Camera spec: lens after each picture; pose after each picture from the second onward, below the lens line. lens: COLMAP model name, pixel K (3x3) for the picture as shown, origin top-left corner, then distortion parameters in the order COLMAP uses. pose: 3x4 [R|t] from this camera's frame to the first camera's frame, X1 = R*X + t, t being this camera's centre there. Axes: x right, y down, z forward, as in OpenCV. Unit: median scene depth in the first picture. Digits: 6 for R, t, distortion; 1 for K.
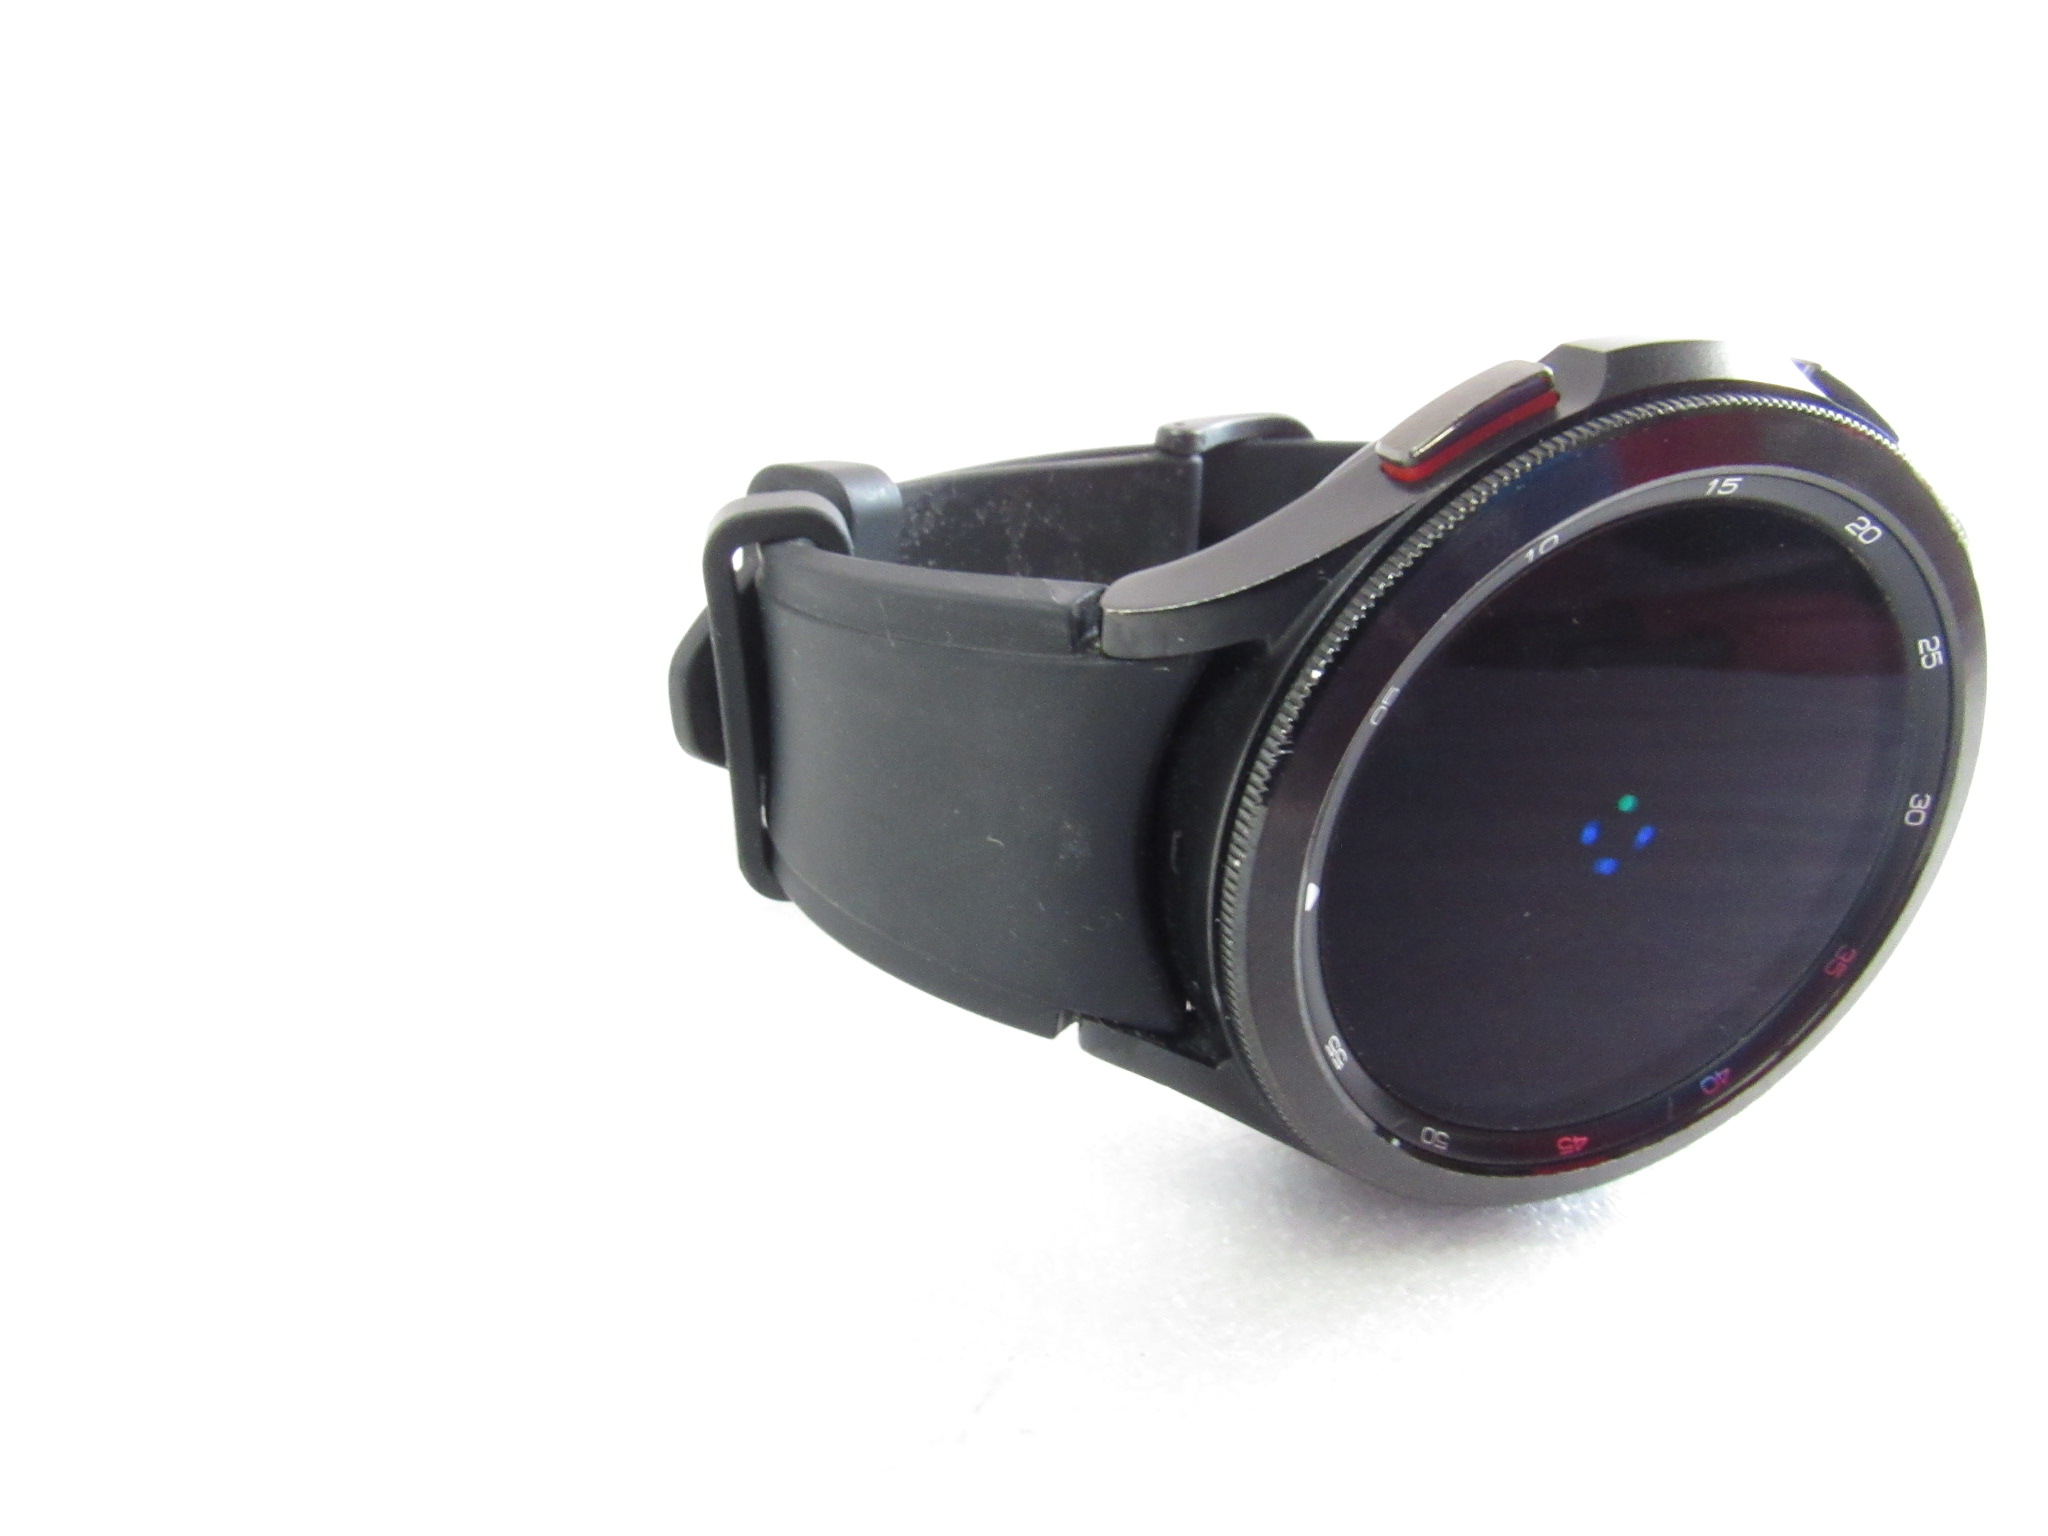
lens RADIAL K [[1511.1, 0, 1024.0], [0, 1511.1, 768.0], [0, 0, 1]] dist [-0.003115, -0.000530]
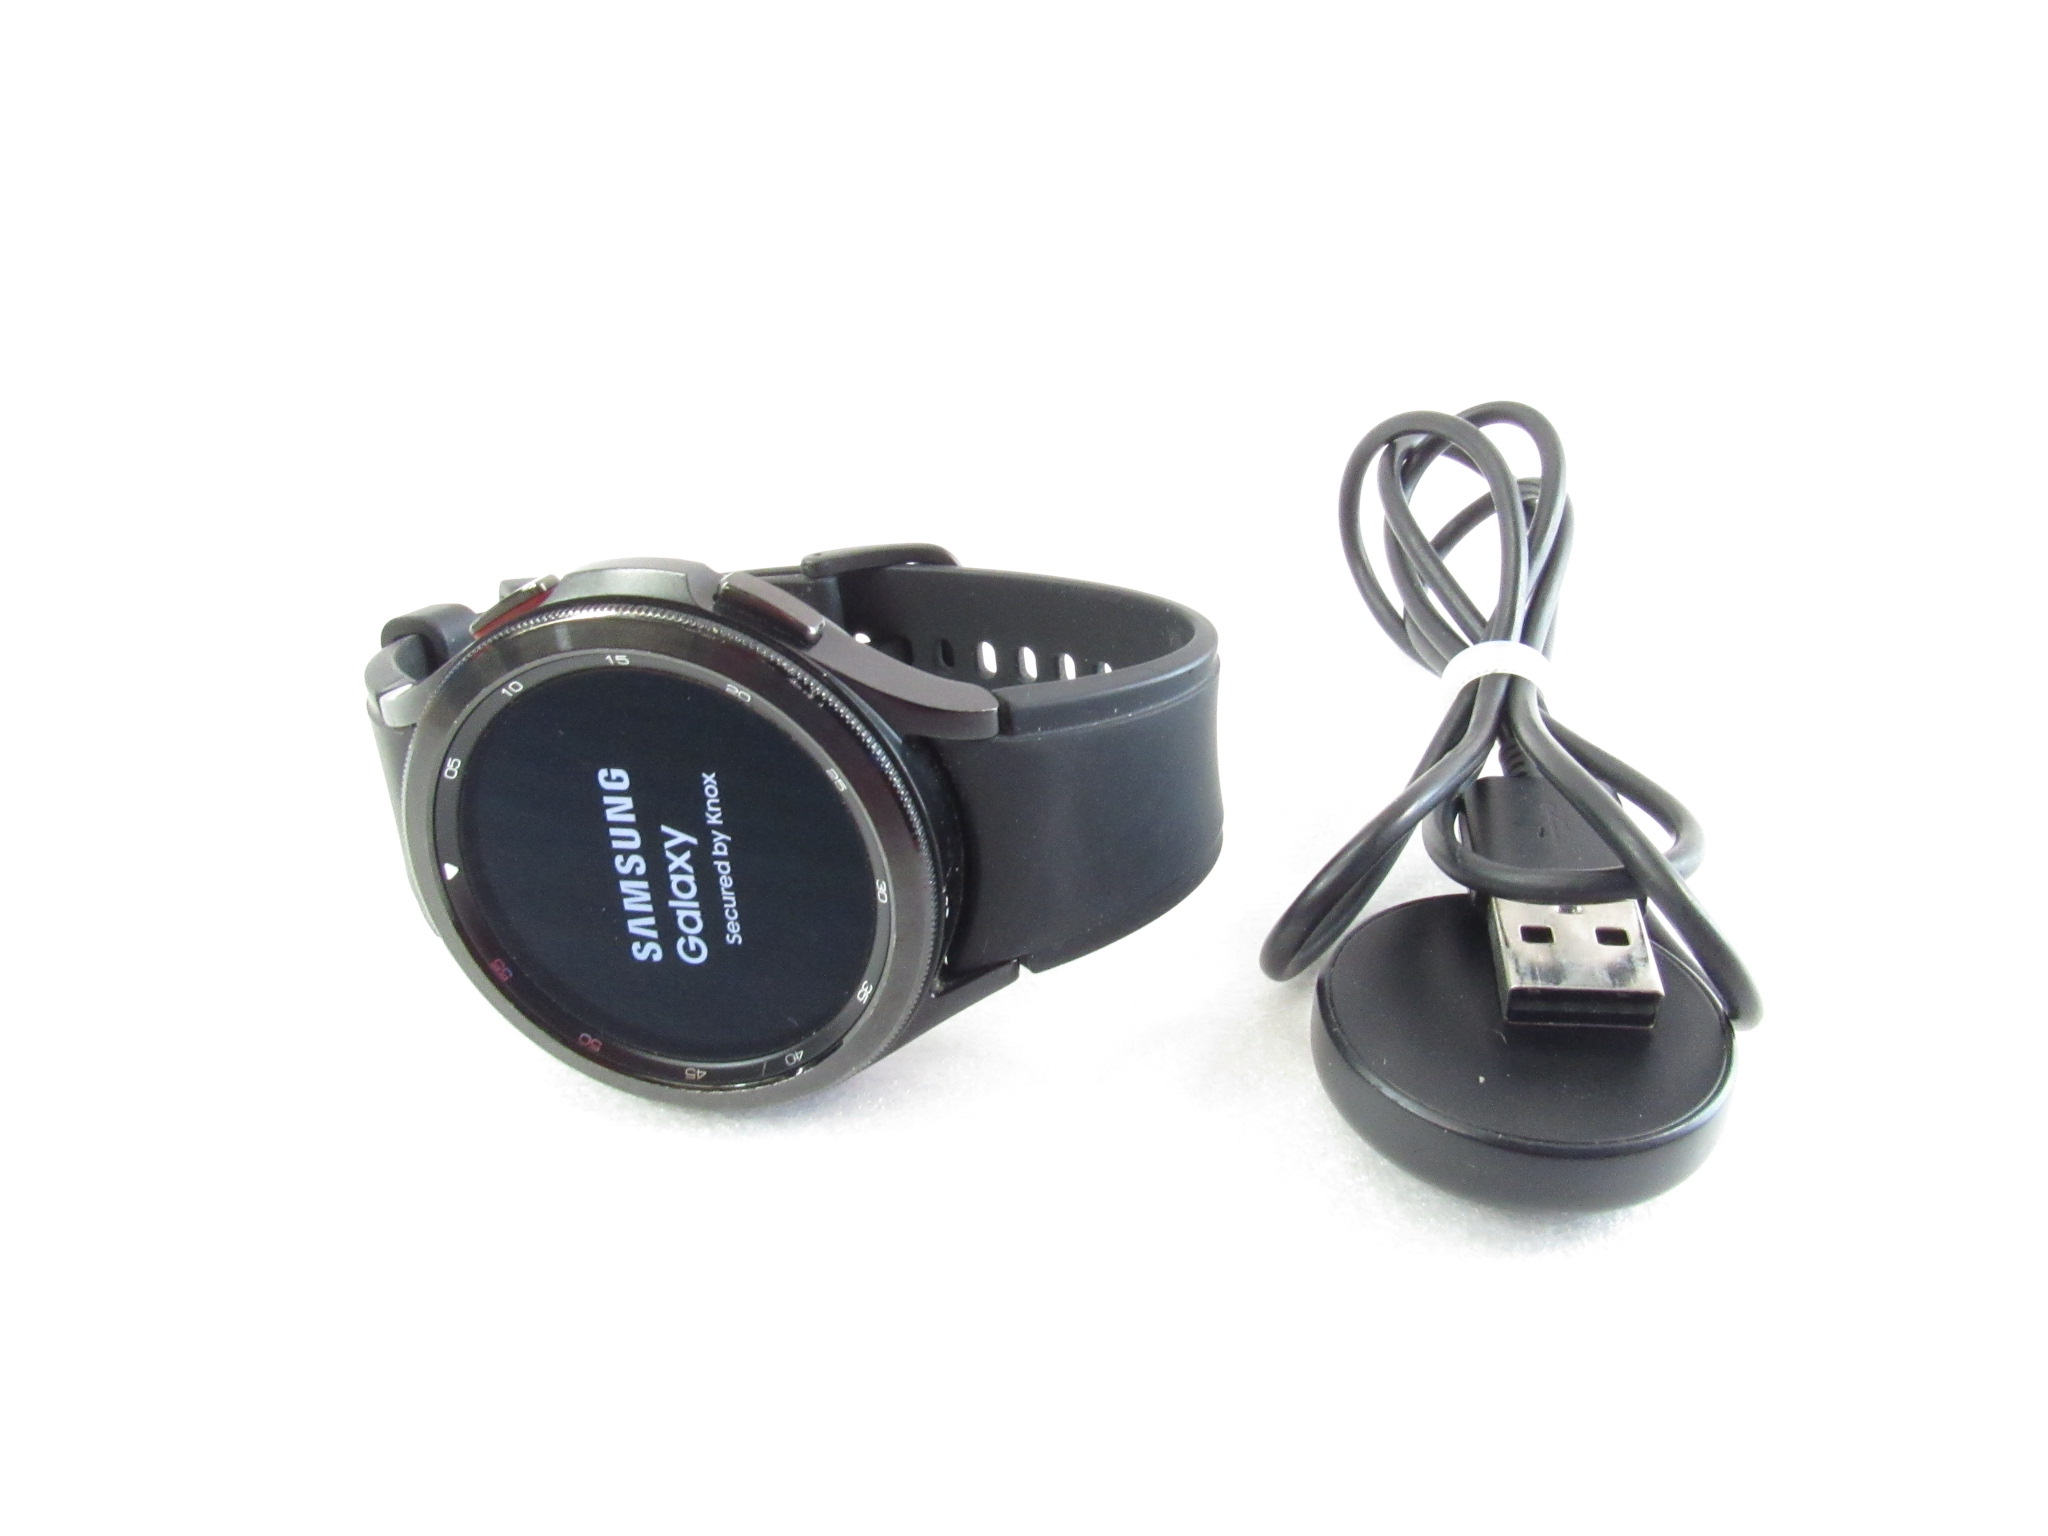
lens RADIAL K [[1511.1, 0, 1024.0], [0, 1511.1, 768.0], [0, 0, 1]] dist [-0.003115, -0.000530]
pose [[0.842897, 0.122209, -0.524013, 1.535336], [-0.117989, 0.992143, 0.041595, -0.172149], [0.524980, 0.026767, 0.850694, -0.134454]]
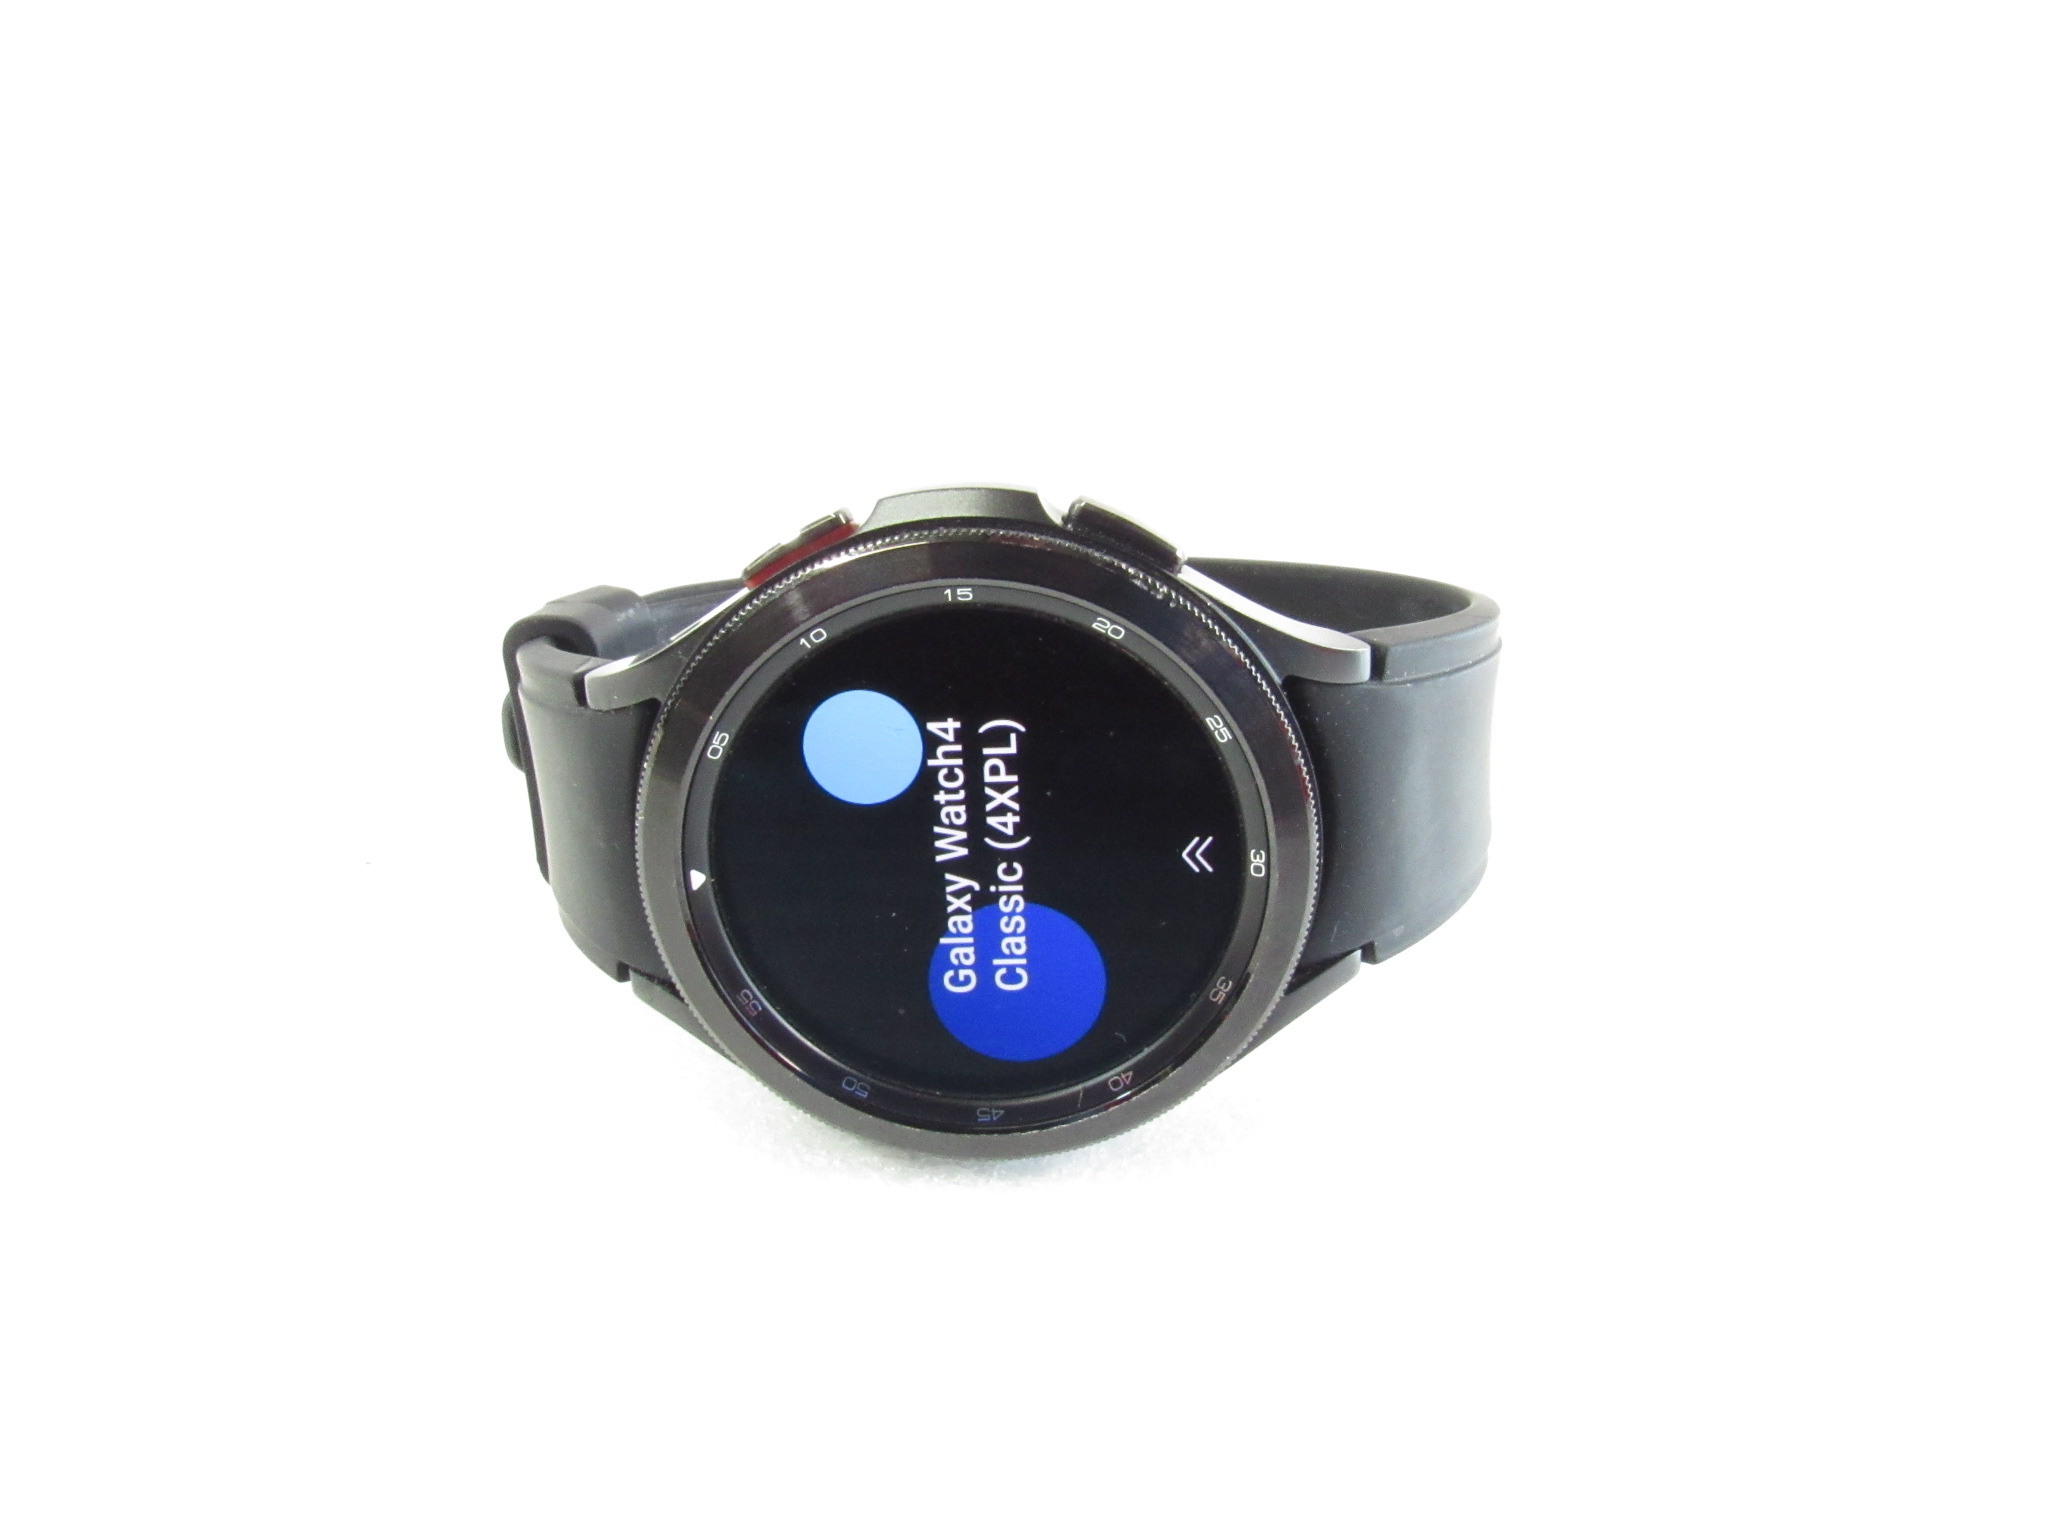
lens RADIAL K [[1511.1, 0, 1024.0], [0, 1511.1, 768.0], [0, 0, 1]] dist [-0.003115, -0.000530]
pose [[0.930121, 0.038301, -0.365251, 0.922350], [-0.069743, 0.994870, -0.073277, 0.057715], [0.360571, 0.093630, 0.928020, -0.201863]]
